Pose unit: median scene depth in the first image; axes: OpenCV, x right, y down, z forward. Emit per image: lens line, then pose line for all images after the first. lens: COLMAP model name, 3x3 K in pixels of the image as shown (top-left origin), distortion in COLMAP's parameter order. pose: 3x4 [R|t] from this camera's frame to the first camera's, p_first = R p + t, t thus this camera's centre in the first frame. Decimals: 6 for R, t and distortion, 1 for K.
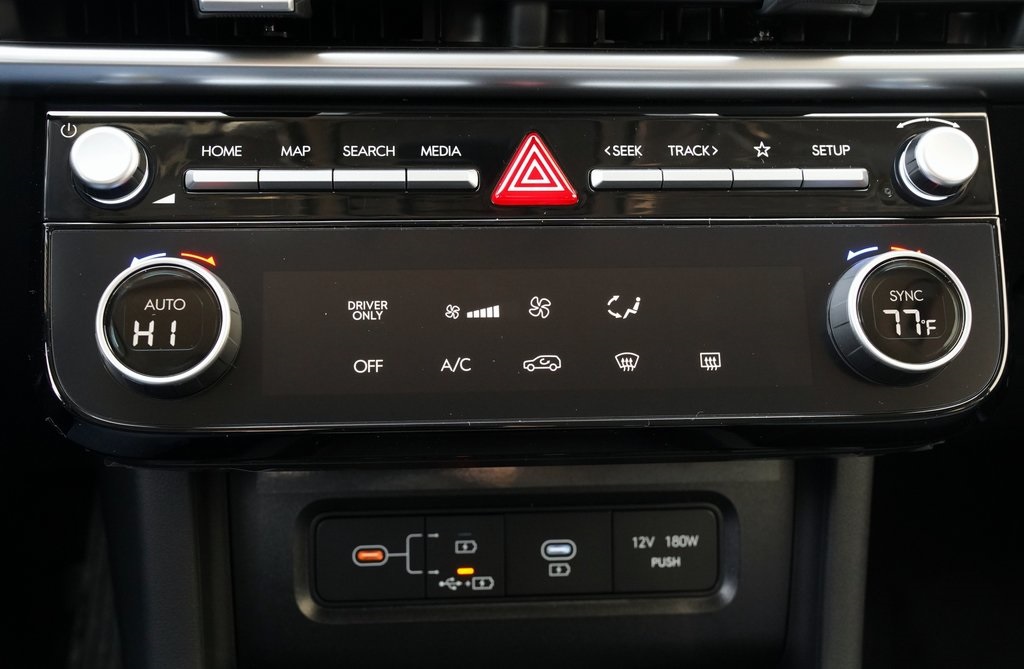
lens RADIAL K [[1179.7, 0, 512.0], [0, 1179.7, 334.5], [0, 0, 1]] dist [-0.008473, -0.003547]
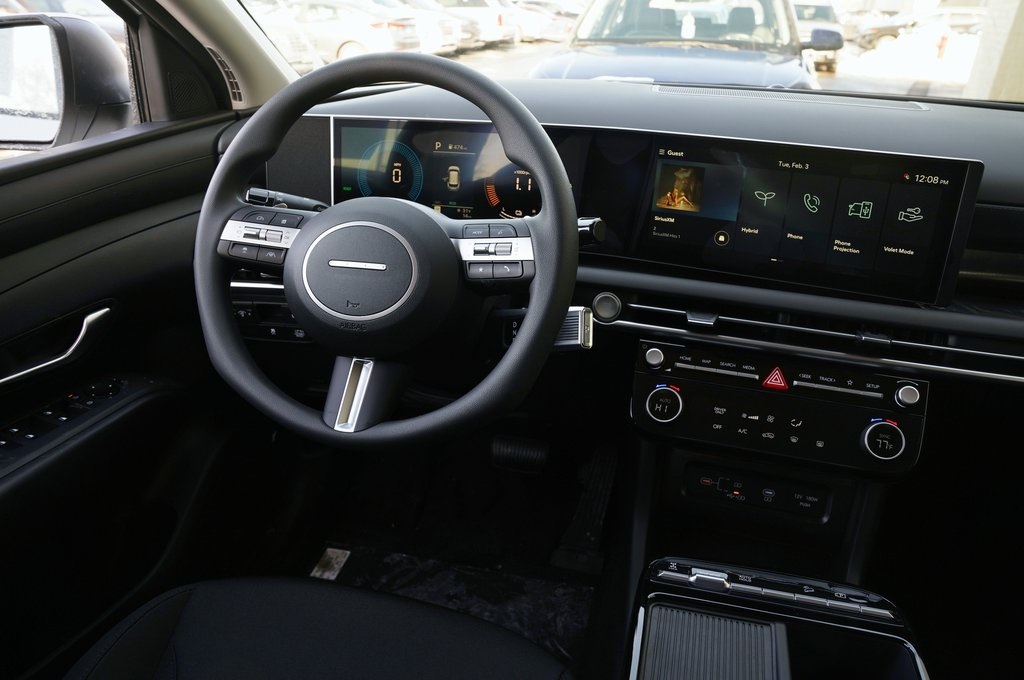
lens RADIAL K [[750.5, 0, 512.0], [0, 750.5, 340.0], [0, 0, 1]] dist [-0.088666, 0.004834]
pose [[0.916357, 0.156088, -0.368681, 0.092135], [-0.158832, 0.987035, 0.023104, -0.176089], [0.367507, 0.037387, 0.929269, -1.255120]]
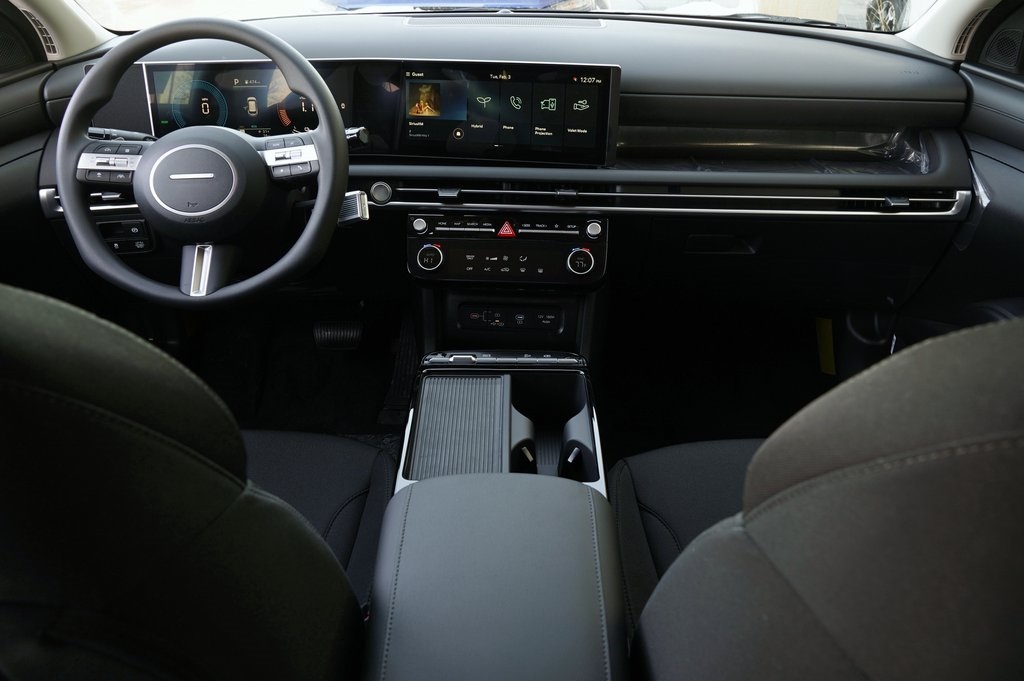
lens RADIAL K [[866.8, 0, 553.3], [0, 866.8, 337.9], [0, 0, 1]] dist [-0.150682, 0.145542]
pose [[0.990339, 0.054312, -0.127587, 0.674967], [-0.044854, 0.996108, 0.075870, 0.023946], [0.131211, -0.069415, 0.988921, -2.452131]]
